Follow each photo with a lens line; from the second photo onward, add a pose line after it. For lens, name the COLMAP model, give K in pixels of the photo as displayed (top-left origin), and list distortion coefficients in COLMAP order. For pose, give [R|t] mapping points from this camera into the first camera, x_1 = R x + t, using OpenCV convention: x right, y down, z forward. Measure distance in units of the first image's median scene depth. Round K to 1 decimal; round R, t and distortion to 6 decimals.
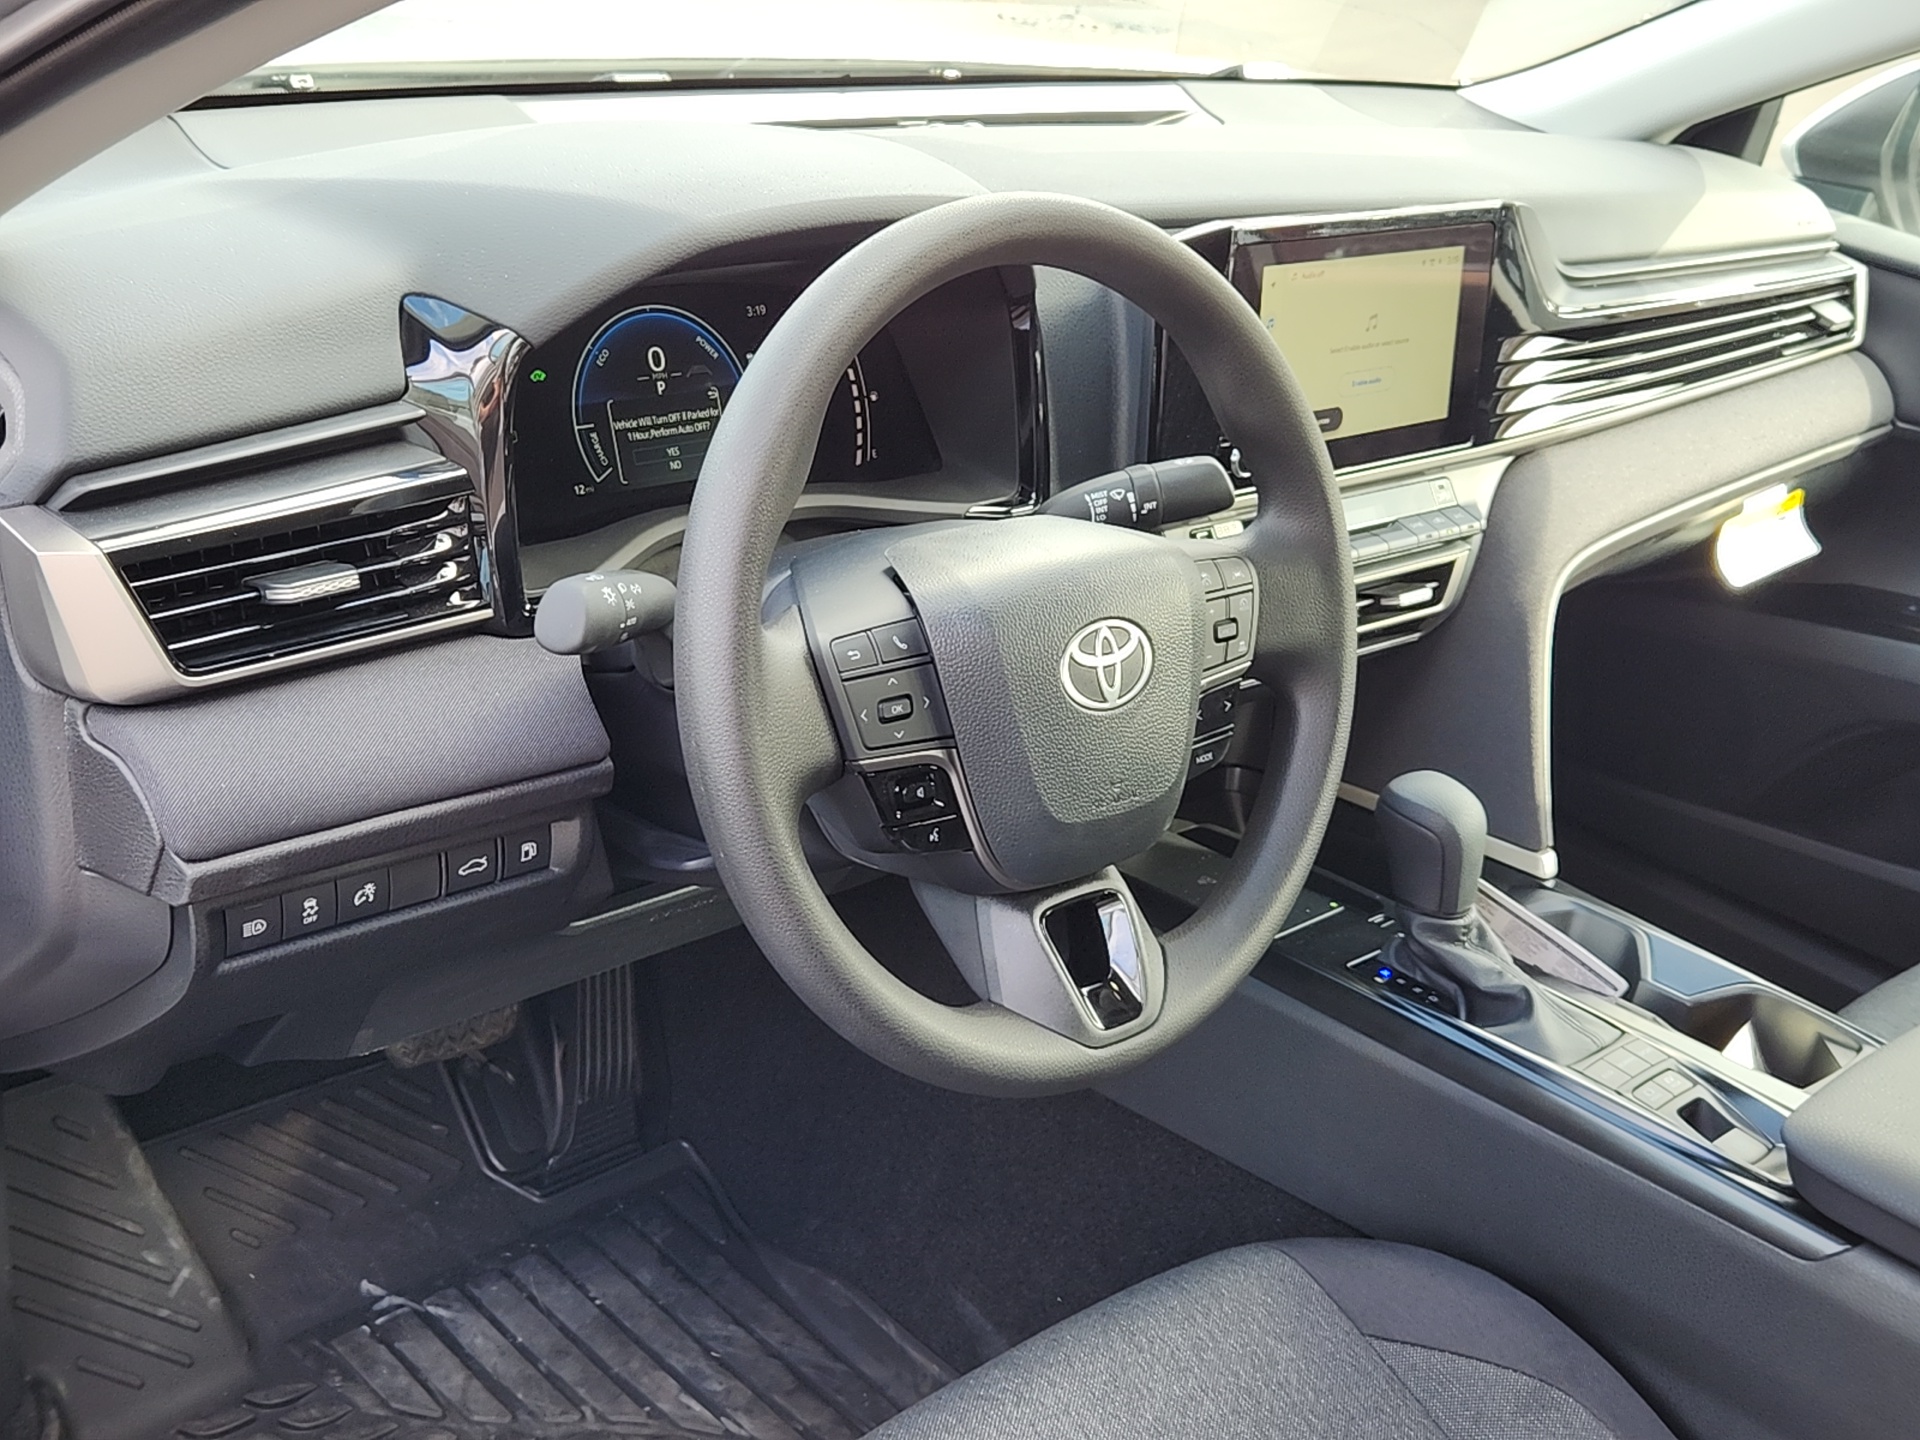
lens RADIAL K [[2211.5, 0, 959.8], [0, 2211.5, 728.2], [0, 0, 1]] dist [0.097365, 0.000000]
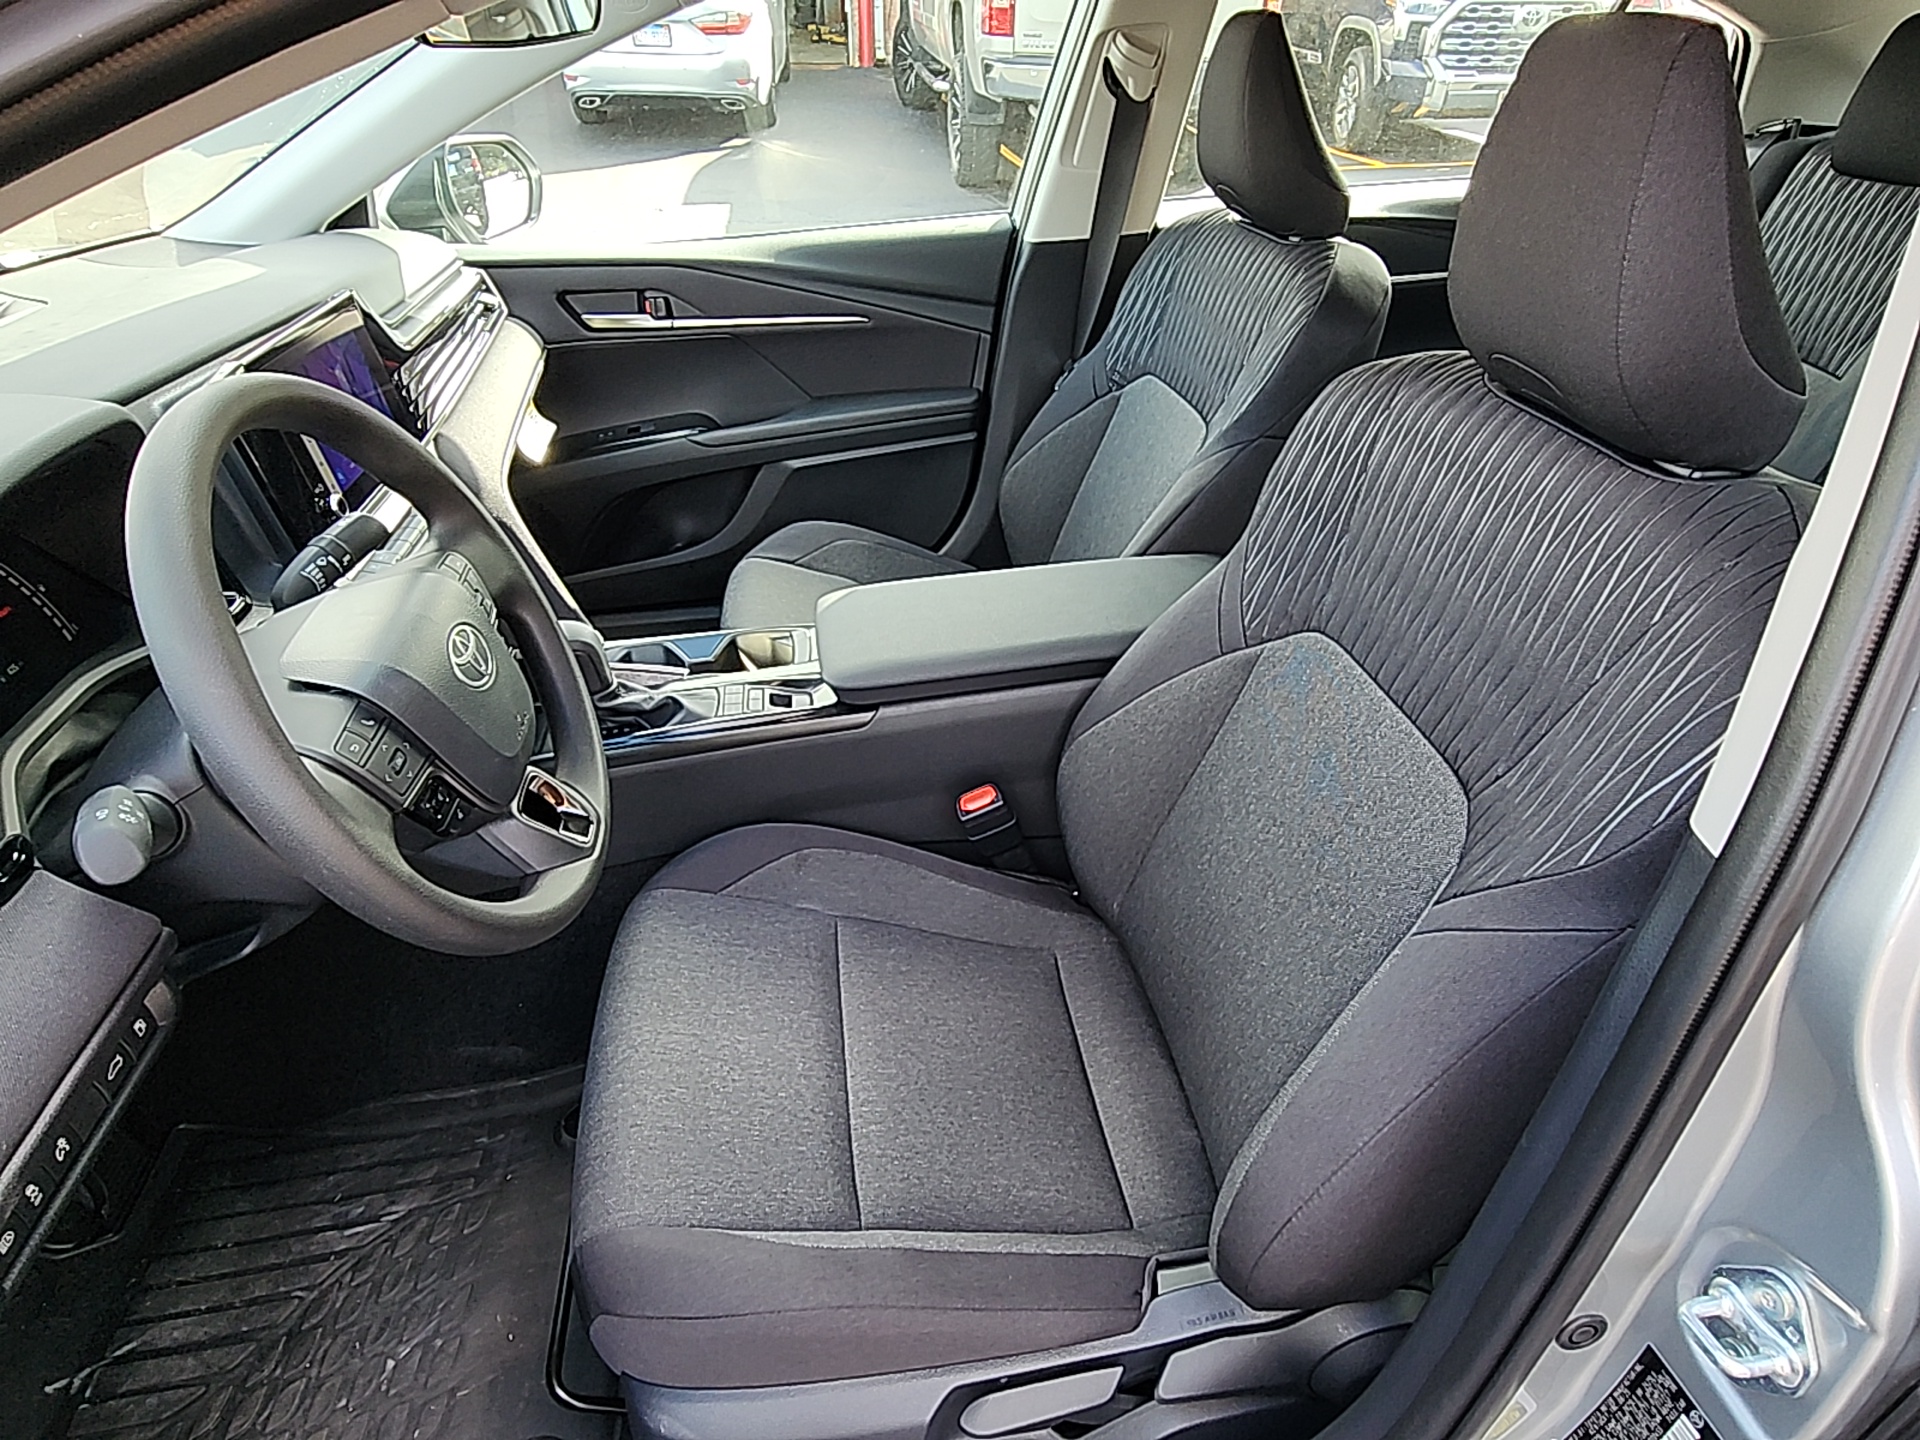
lens RADIAL K [[1107.3, 0, 965.4], [0, 1107.3, 719.2], [0, 0, 1]] dist [0.008039, -0.003792]
pose [[0.530421, -0.555775, 0.640131, -0.208258], [0.407149, 0.829331, 0.382674, -0.115280], [-0.743562, 0.057650, 0.666178, 0.185618]]
